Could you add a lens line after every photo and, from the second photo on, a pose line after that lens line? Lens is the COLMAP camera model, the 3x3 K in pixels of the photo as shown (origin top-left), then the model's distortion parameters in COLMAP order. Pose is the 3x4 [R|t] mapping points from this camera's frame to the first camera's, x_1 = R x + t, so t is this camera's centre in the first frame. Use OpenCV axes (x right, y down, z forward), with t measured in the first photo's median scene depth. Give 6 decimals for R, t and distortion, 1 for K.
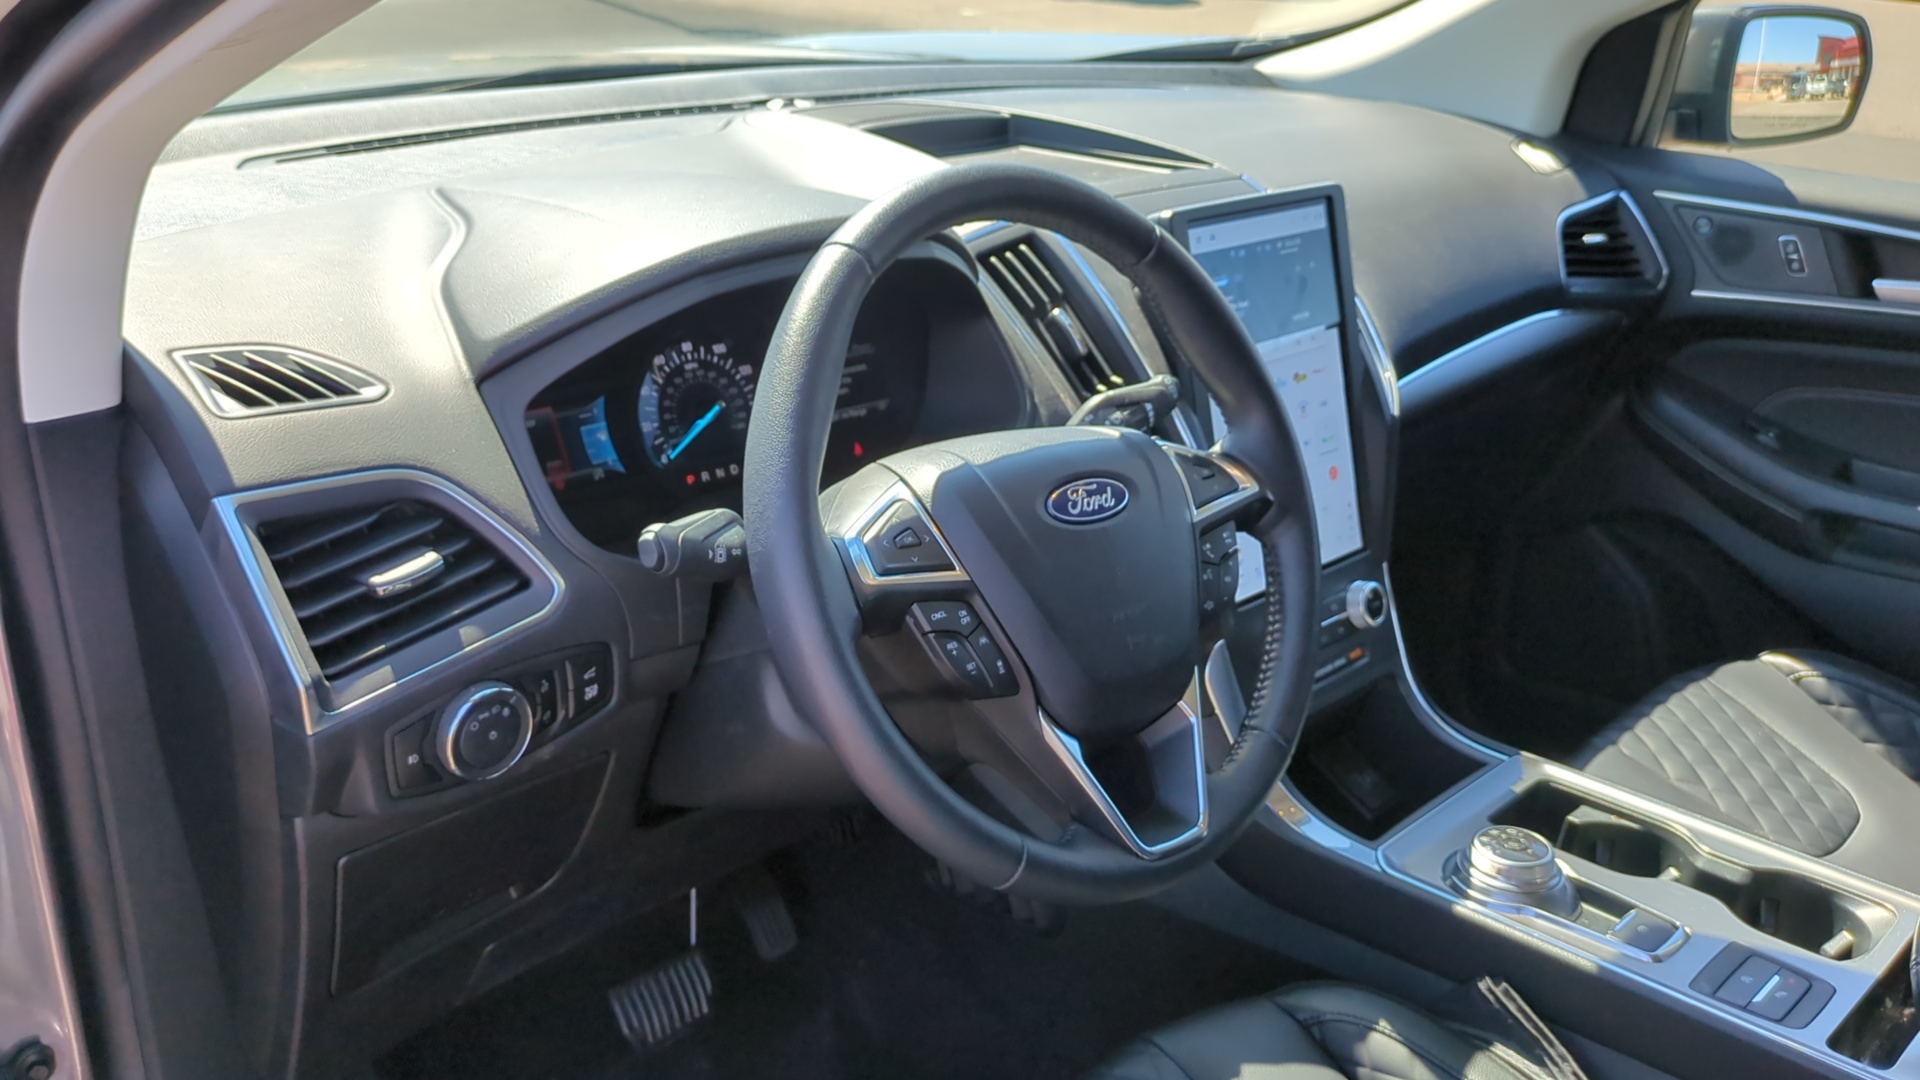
lens RADIAL K [[1640.0, 0, 969.1], [0, 1640.0, 547.3], [0, 0, 1]] dist [0.038204, -0.097234]
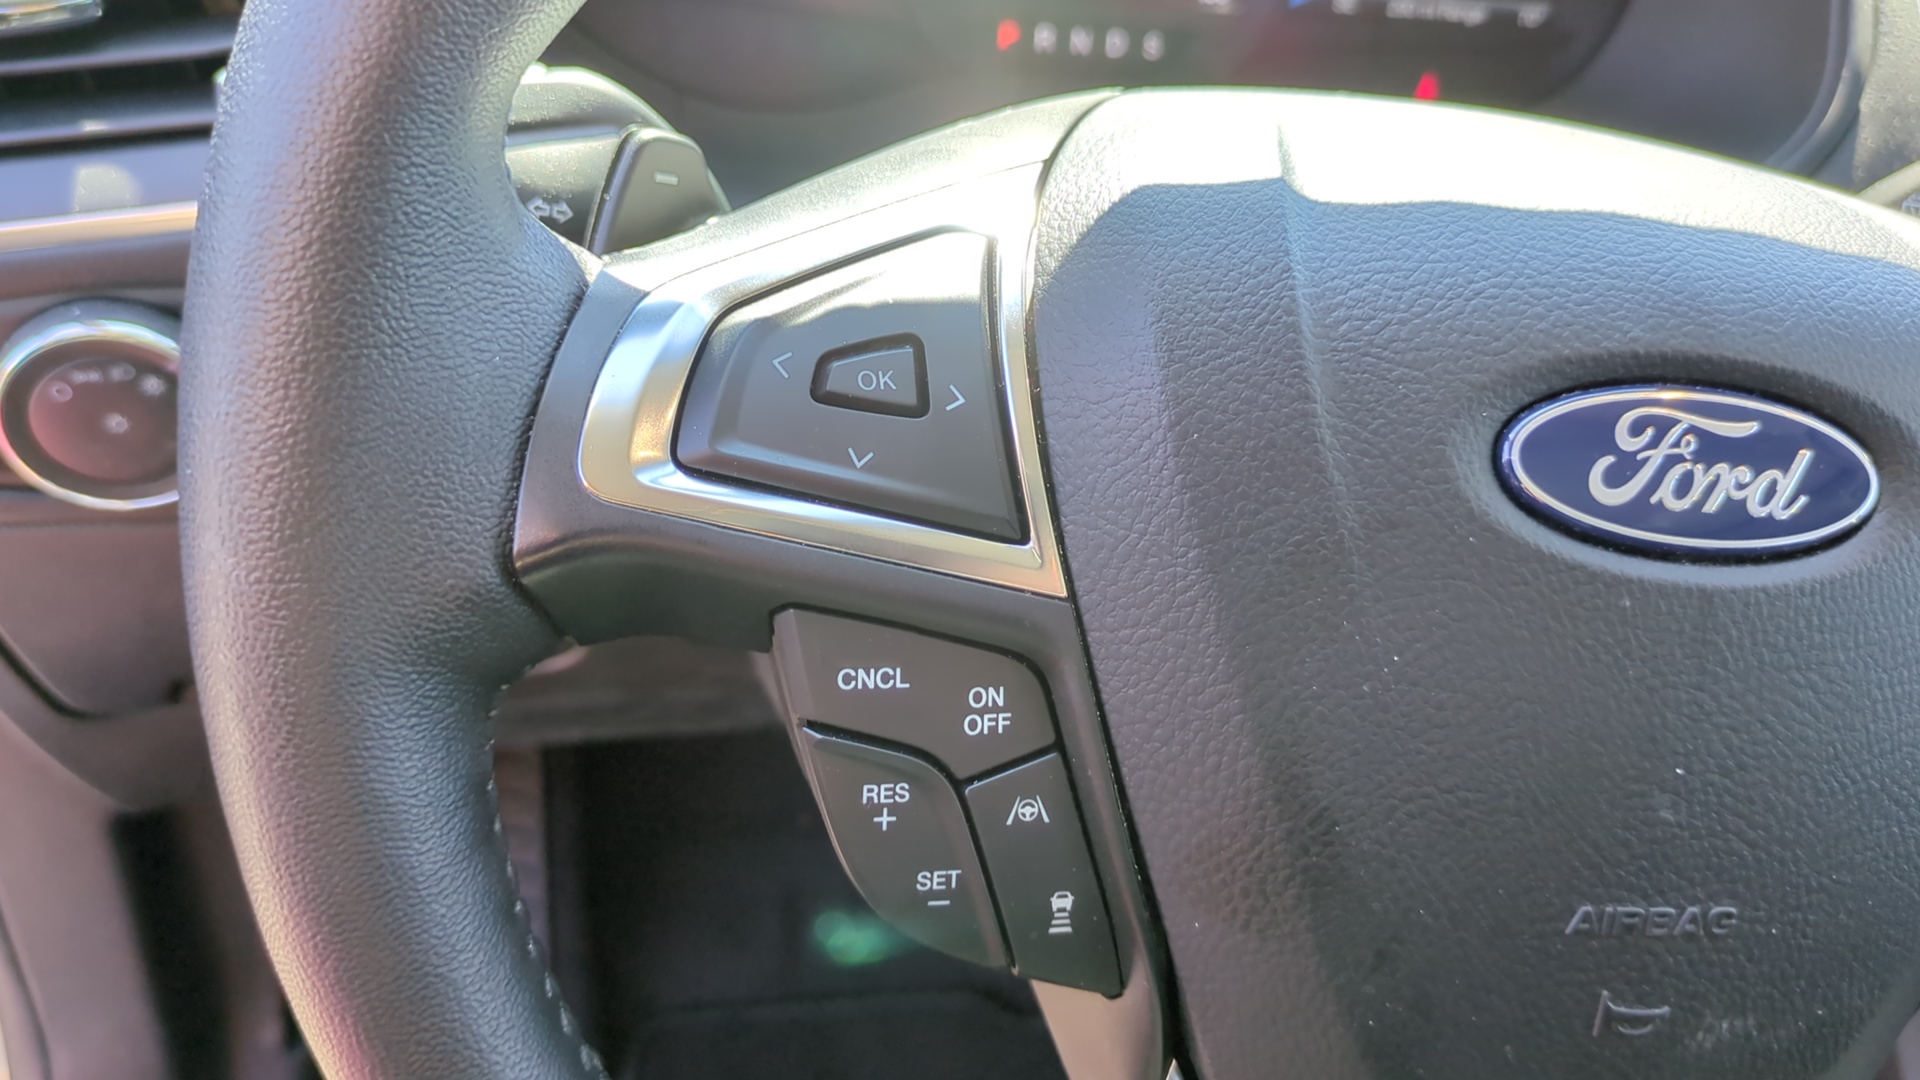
lens RADIAL K [[1640.0, 0, 975.7], [0, 1640.0, 545.6], [0, 0, 1]] dist [0.038204, -0.097234]
pose [[0.818046, 0.417062, -0.396056, 0.070779], [-0.311326, 0.900097, 0.304798, -0.050362], [0.483609, -0.126036, 0.866163, 0.572380]]
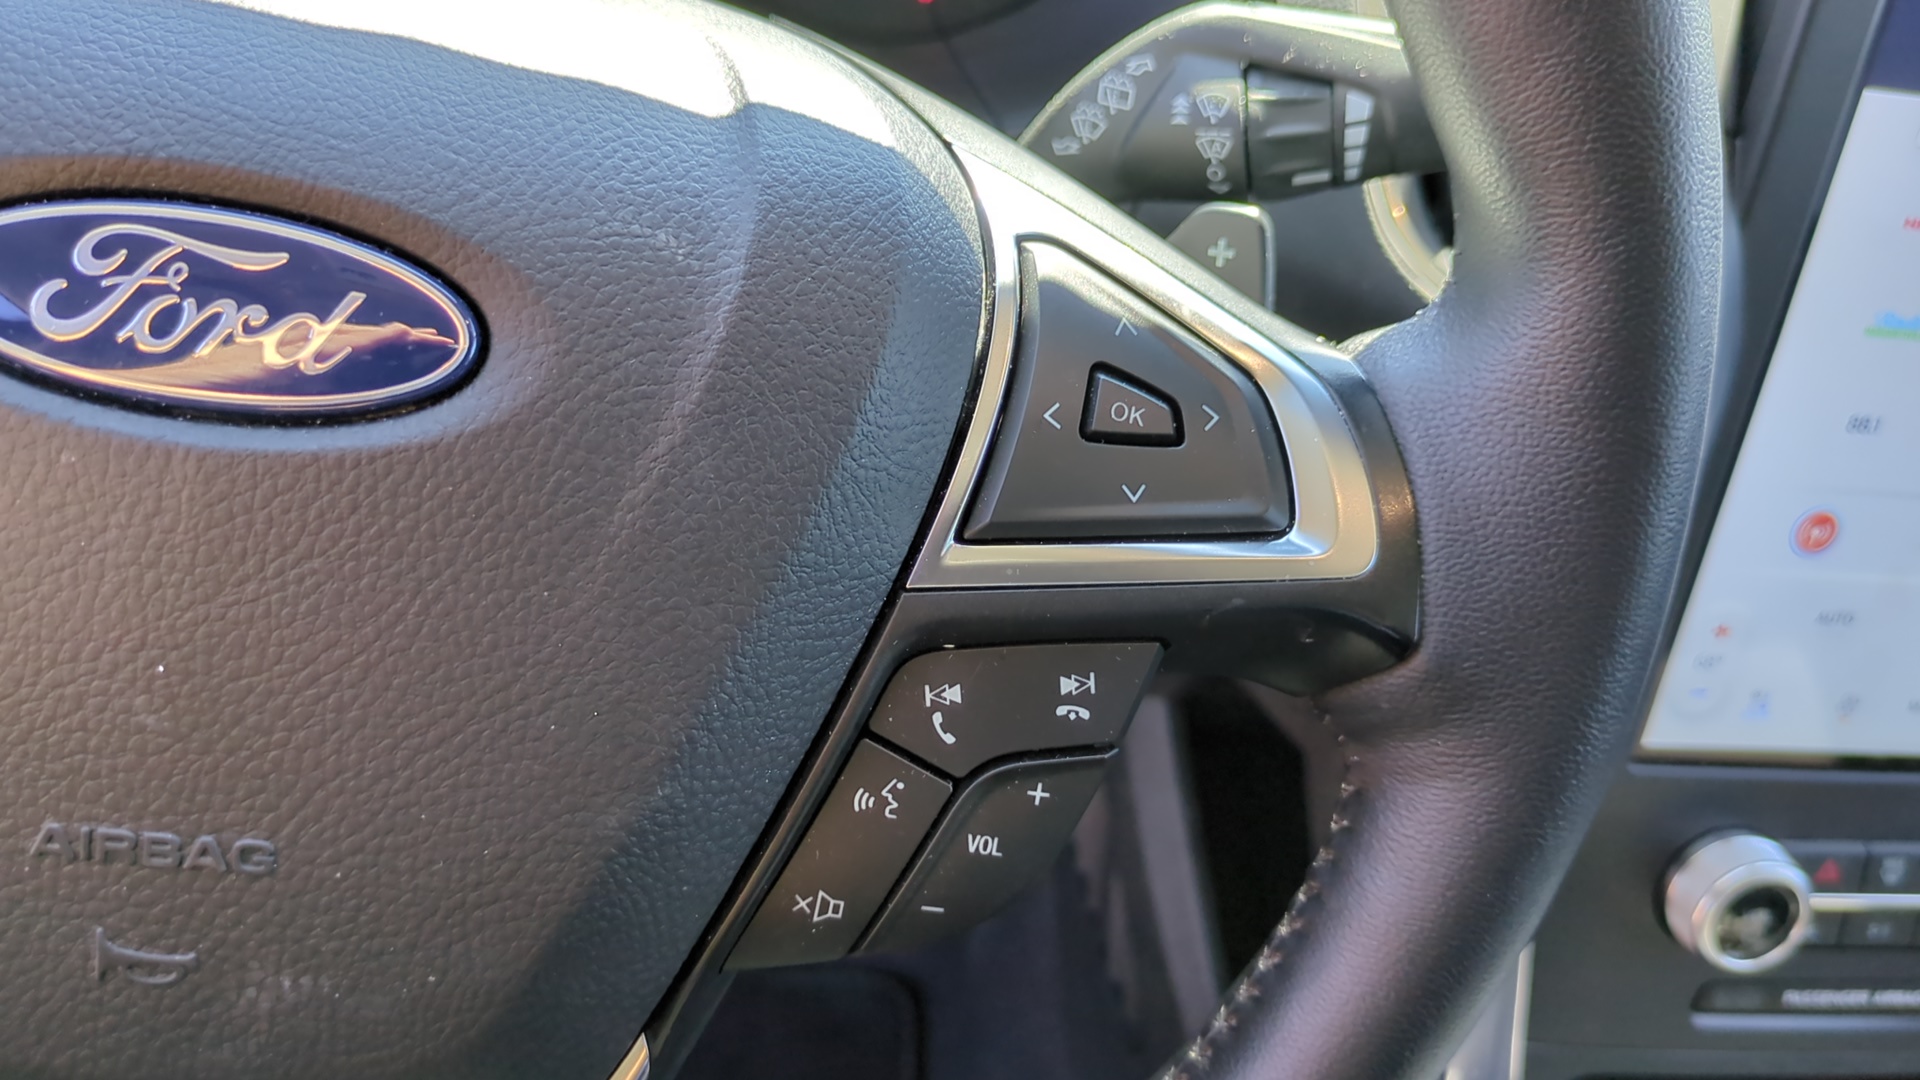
lens RADIAL K [[1640.0, 0, 973.5], [0, 1640.0, 546.3], [0, 0, 1]] dist [0.038204, -0.097234]
pose [[0.766074, 0.479928, -0.427550, 0.209578], [-0.354008, 0.870249, 0.342558, -0.090459], [0.536478, -0.111068, 0.836573, 0.698555]]
